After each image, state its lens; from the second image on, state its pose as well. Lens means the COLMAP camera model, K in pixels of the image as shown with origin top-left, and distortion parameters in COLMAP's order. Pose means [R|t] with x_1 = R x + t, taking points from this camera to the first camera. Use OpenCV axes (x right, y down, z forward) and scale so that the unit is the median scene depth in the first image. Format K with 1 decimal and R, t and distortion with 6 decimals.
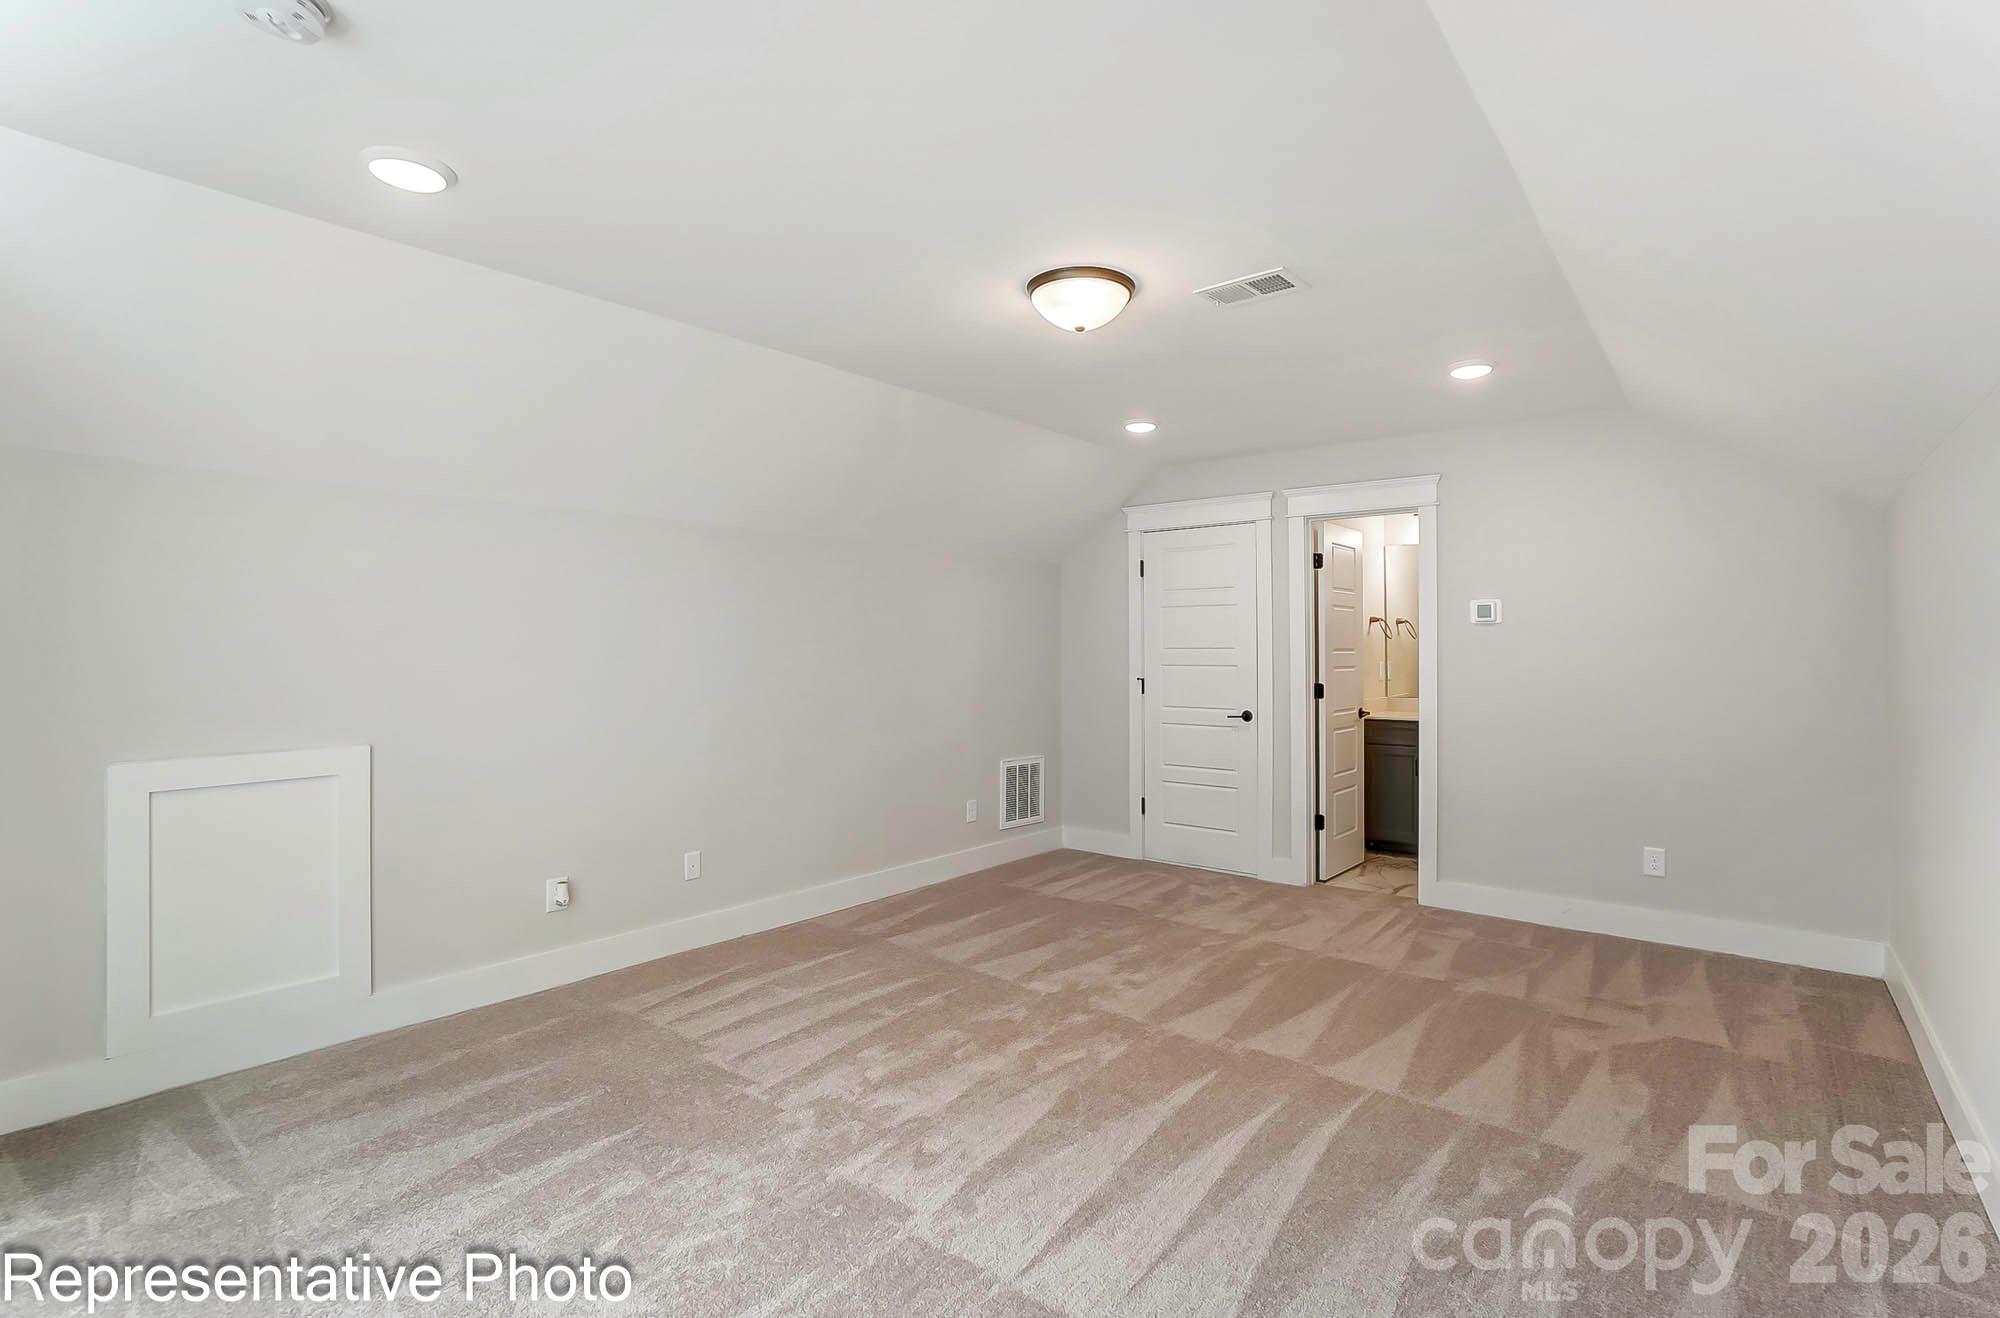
lens RADIAL K [[860.3, 0, 1000.0], [0, 860.3, 659.0], [0, 0, 1]] dist [-0.001396, -0.000095]
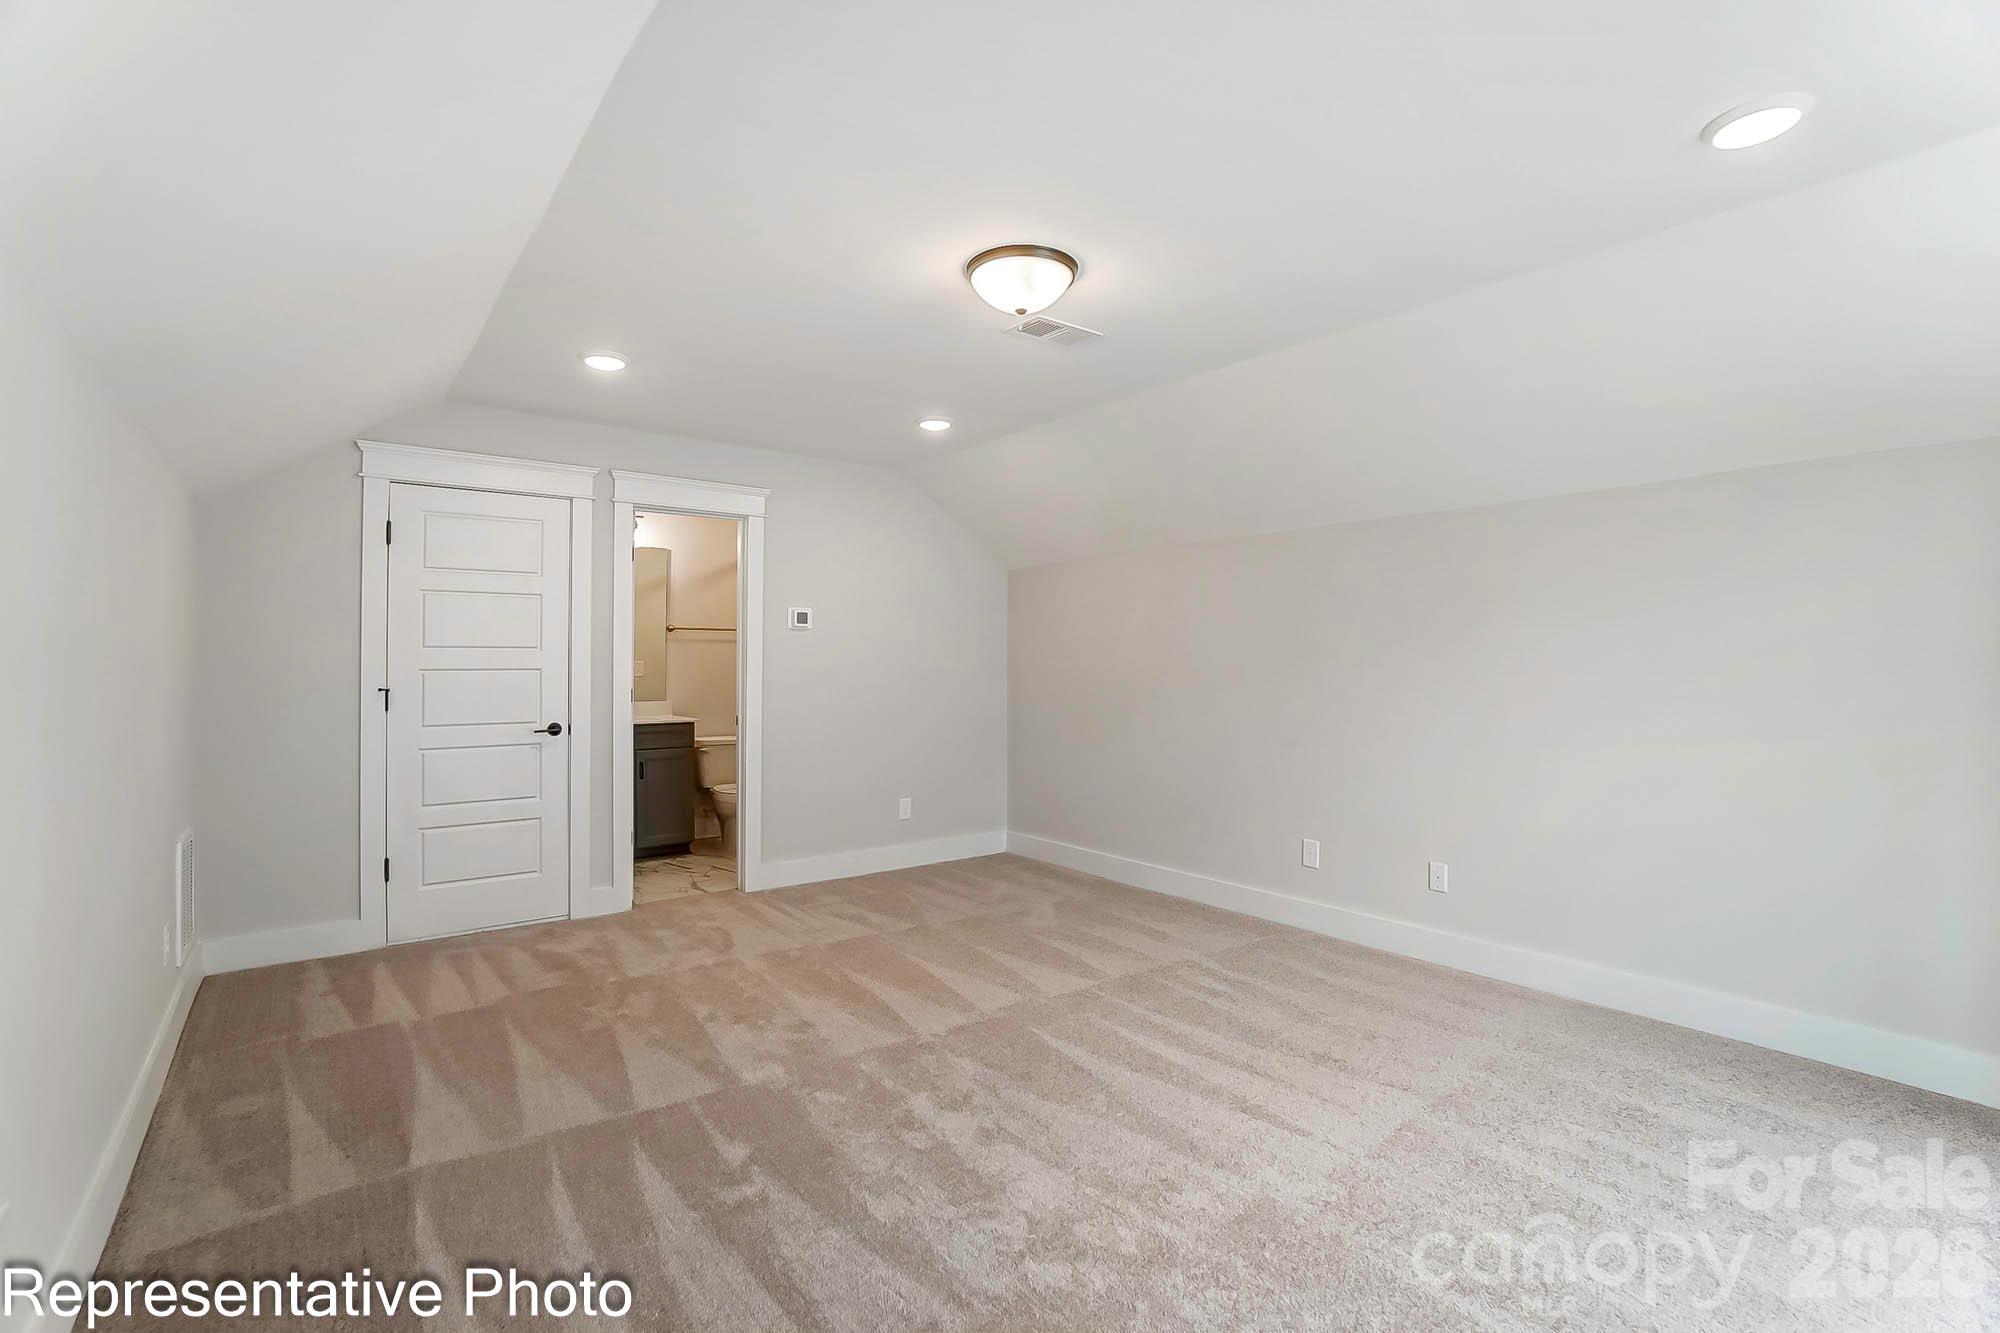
lens RADIAL K [[892.0, 0, 1000.0], [0, 892.0, 666.5], [0, 0, 1]] dist [-0.035945, -0.000093]
pose [[0.272892, -0.009788, 0.961995, -0.535955], [0.004139, 0.999951, 0.009000, -0.000639], [-0.962036, 0.001525, 0.272919, 0.450549]]
